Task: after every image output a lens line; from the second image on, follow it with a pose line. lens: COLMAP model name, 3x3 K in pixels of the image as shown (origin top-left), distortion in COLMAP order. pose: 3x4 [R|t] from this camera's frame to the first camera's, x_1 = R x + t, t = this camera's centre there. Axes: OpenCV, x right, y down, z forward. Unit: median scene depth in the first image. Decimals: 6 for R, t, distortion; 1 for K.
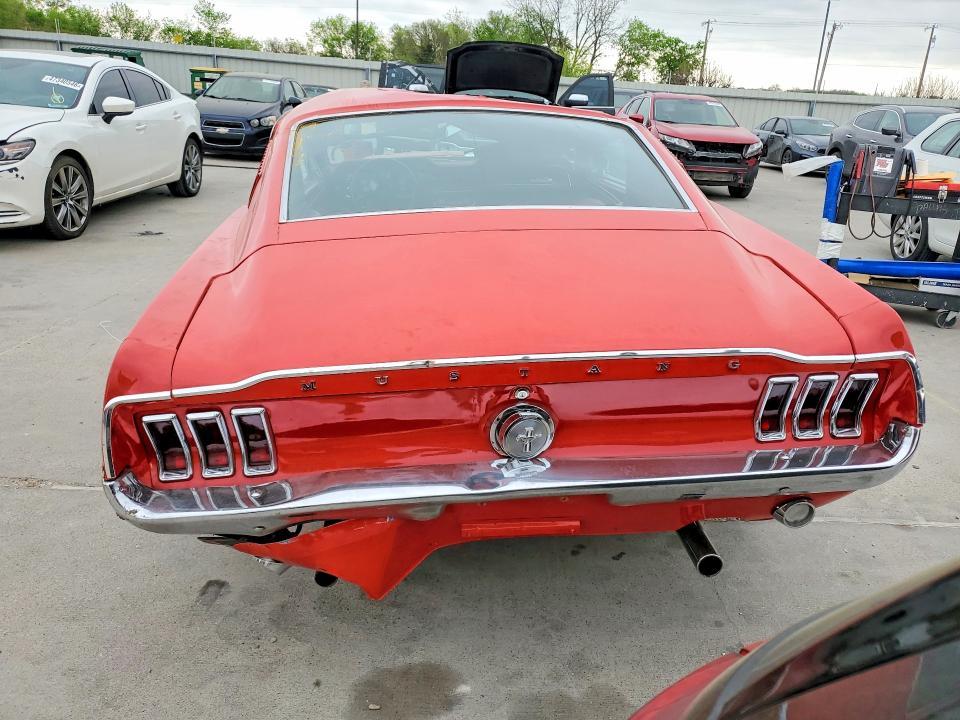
lens RADIAL K [[743.0, 0, 489.7], [0, 743.0, 362.0], [0, 0, 1]] dist [0.006627, 0.005714]
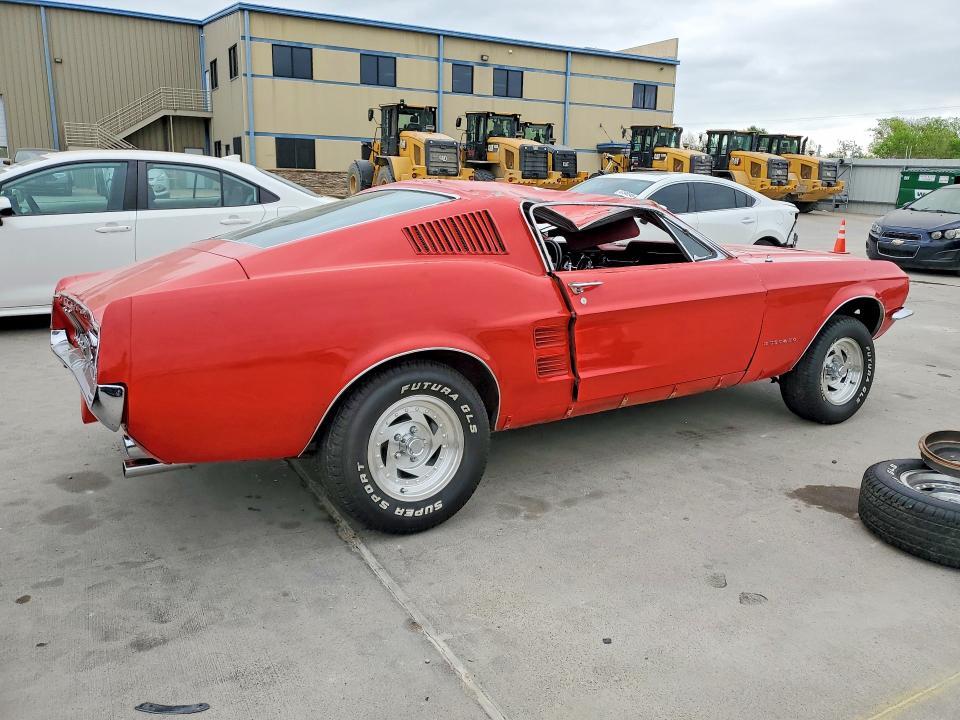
lens RADIAL K [[743.0, 0, 489.7], [0, 743.0, 362.0], [0, 0, 1]] dist [0.006627, 0.005714]
pose [[0.479865, 0.165951, -0.861504, 1.463479], [-0.295788, 0.955060, 0.019217, -0.133747], [0.825977, 0.245602, 0.507387, 0.621975]]
